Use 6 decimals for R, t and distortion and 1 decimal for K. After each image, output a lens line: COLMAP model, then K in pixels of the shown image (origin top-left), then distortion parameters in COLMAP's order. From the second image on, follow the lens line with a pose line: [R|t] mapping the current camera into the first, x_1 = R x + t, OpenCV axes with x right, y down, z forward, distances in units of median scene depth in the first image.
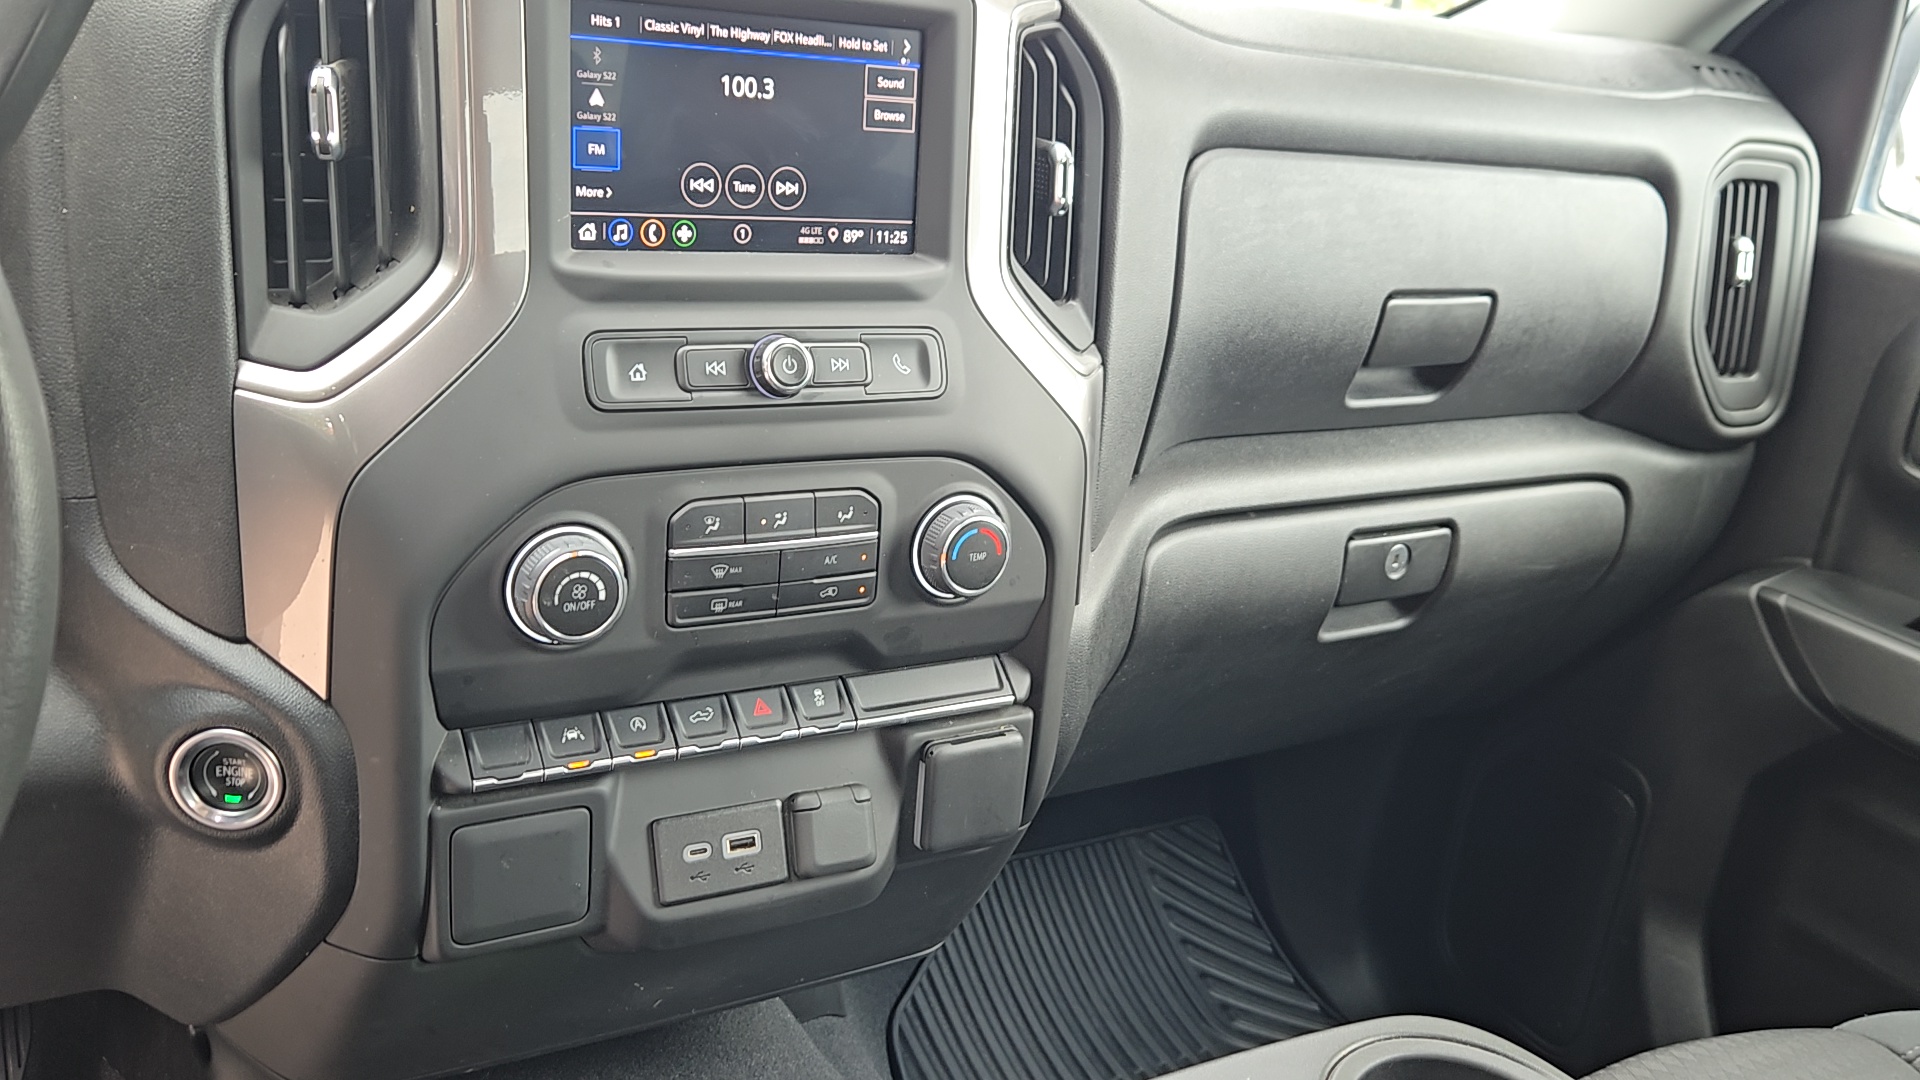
lens RADIAL K [[1605.2, 0, 951.6], [0, 1605.2, 534.5], [0, 0, 1]] dist [0.006176, -0.004731]
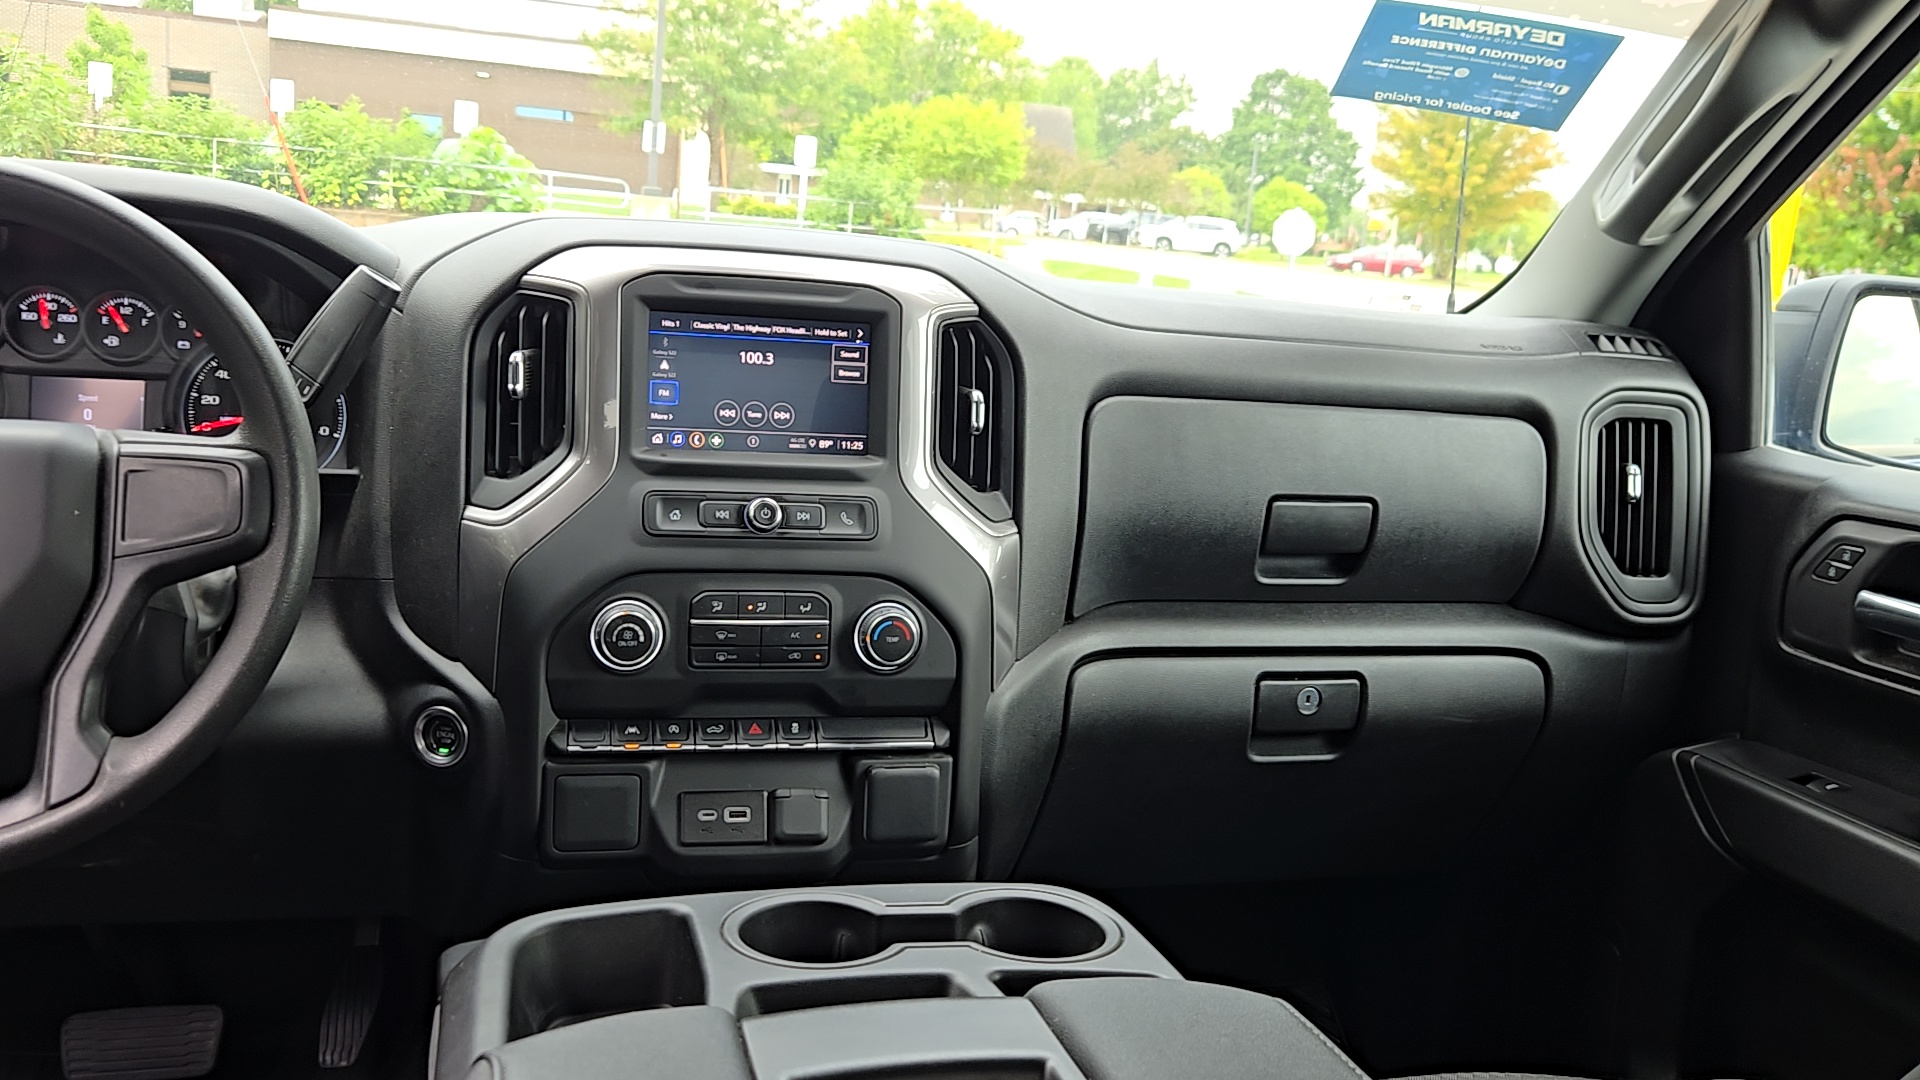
lens RADIAL K [[1605.2, 0, 957.5], [0, 1605.2, 541.9], [0, 0, 1]] dist [0.006176, -0.004731]
pose [[0.958736, -0.009043, -0.284153, 0.524424], [-0.048835, 0.979400, -0.195938, 0.224653], [0.280071, 0.201730, 0.938544, -0.482076]]
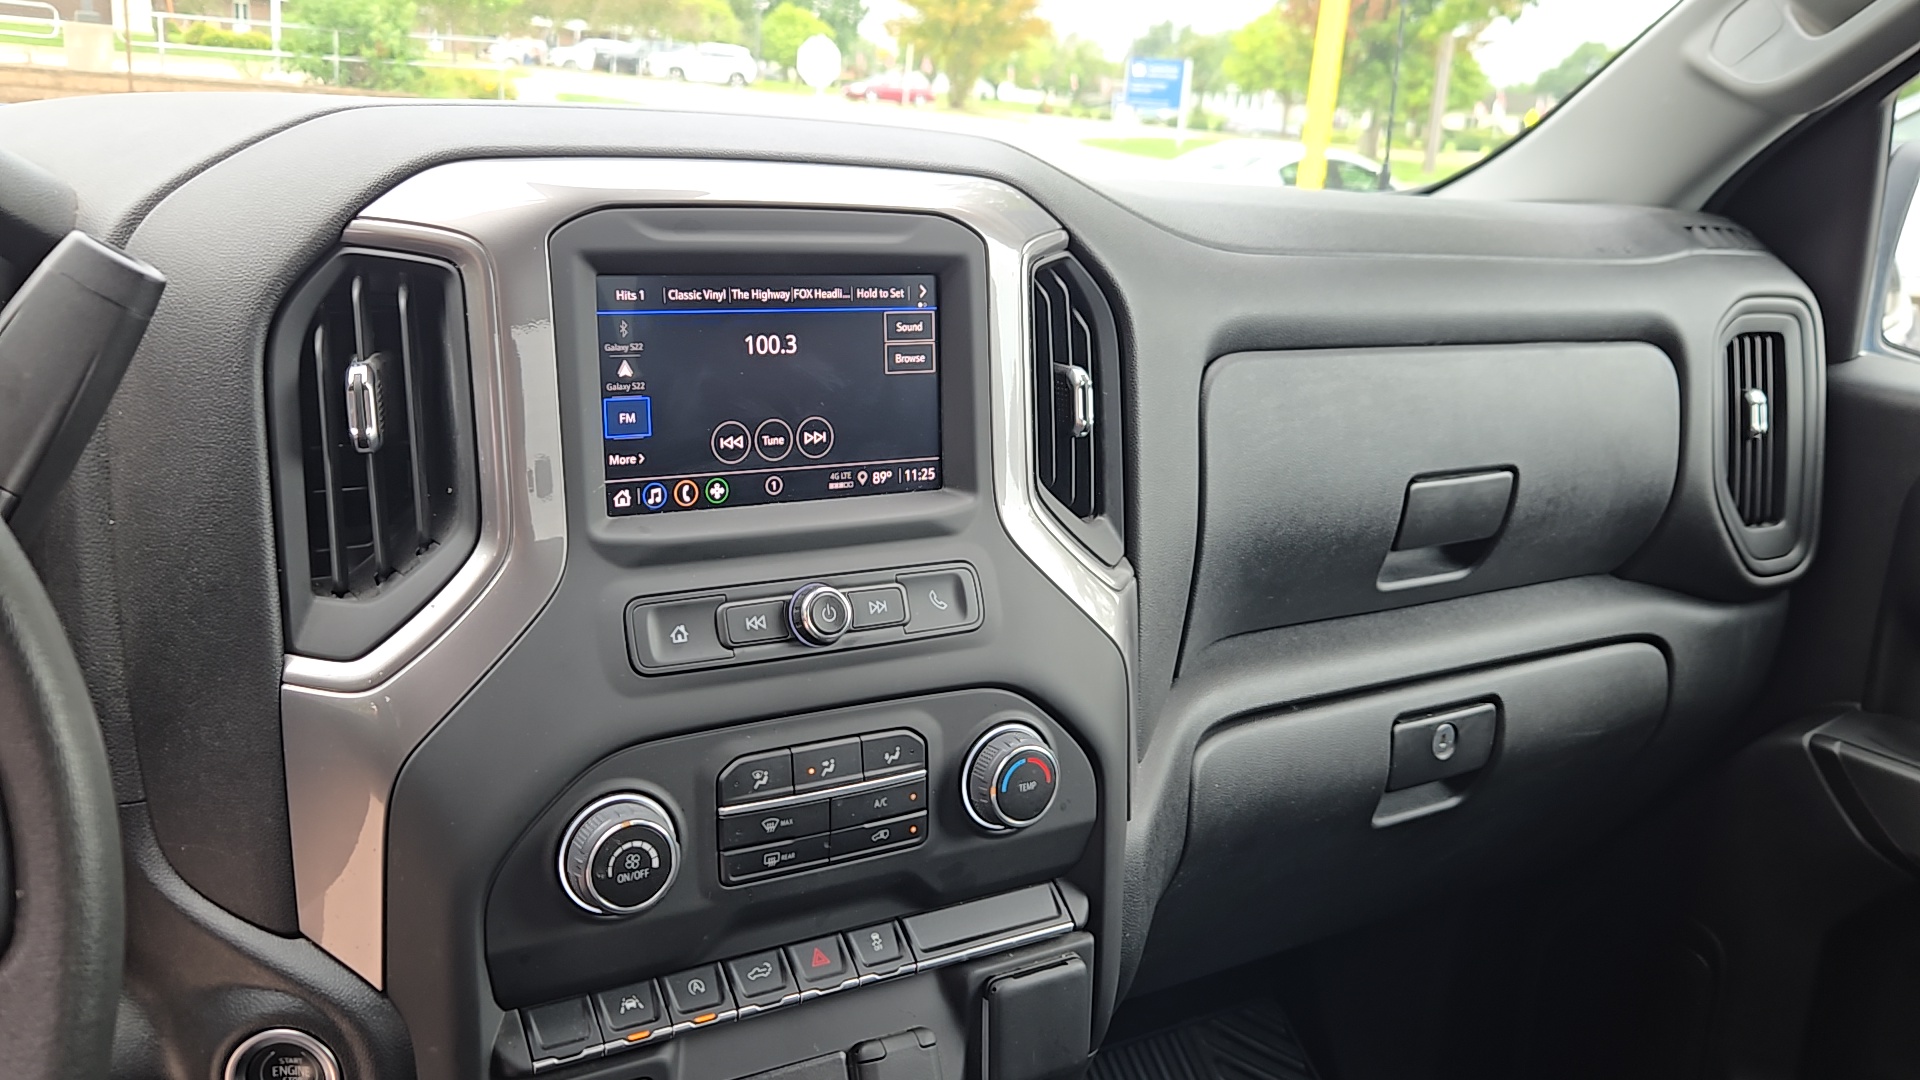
lens RADIAL K [[1605.2, 0, 953.7], [0, 1605.2, 536.8], [0, 0, 1]] dist [0.006176, -0.004731]
pose [[0.997548, -0.069579, -0.007471, -0.010969], [0.068533, 0.992948, -0.096734, -0.046234], [0.014149, 0.095985, 0.995282, -0.001961]]
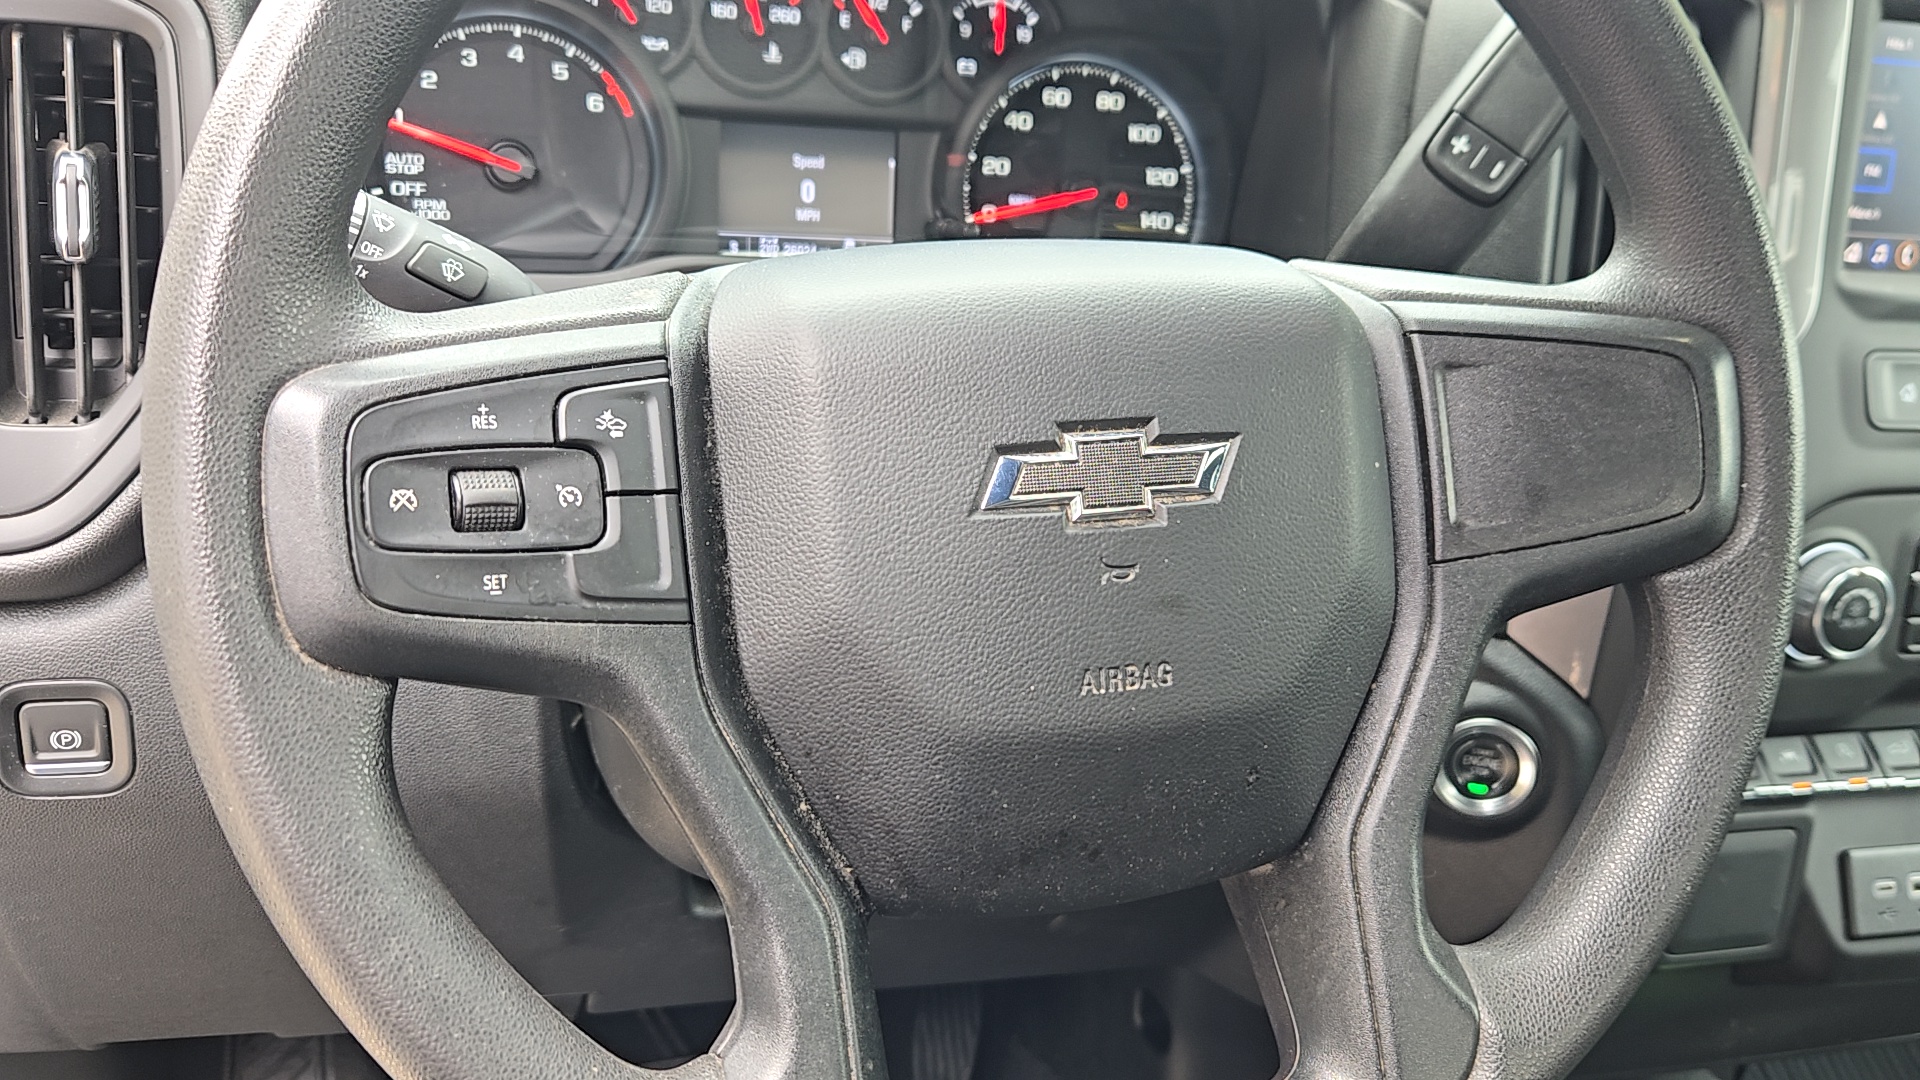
lens RADIAL K [[1605.2, 0, 932.3], [0, 1605.2, 528.8], [0, 0, 1]] dist [0.006176, -0.004731]
pose [[0.965628, 0.045653, -0.255886, -0.458970], [-0.057115, 0.997662, -0.037540, 0.048362], [0.253573, 0.050864, 0.965978, -0.096604]]
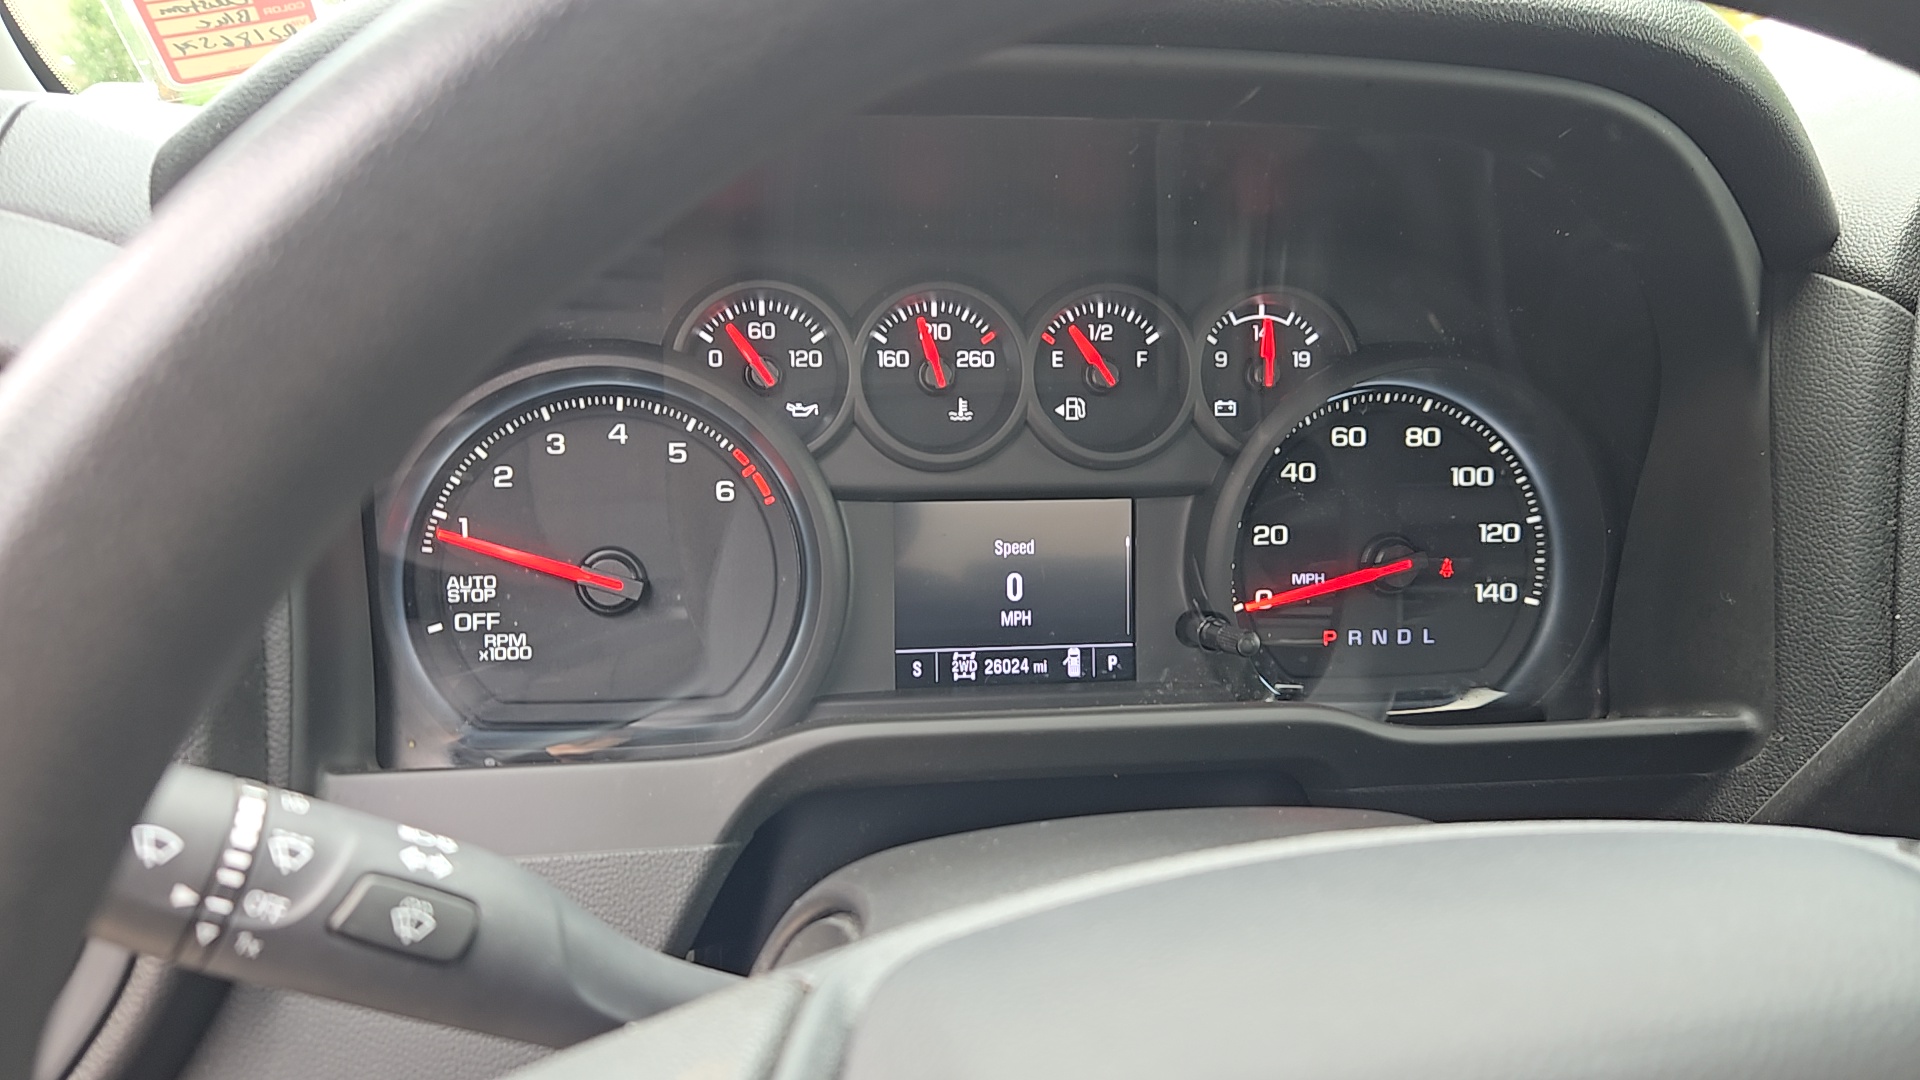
lens RADIAL K [[1605.2, 0, 954.4], [0, 1605.2, 543.8], [0, 0, 1]] dist [0.006176, -0.004731]
pose [[0.929002, -0.029220, -0.368918, -0.546793], [-0.032039, 0.986785, -0.158836, -0.084939], [0.368684, 0.159379, 0.915789, 0.136190]]
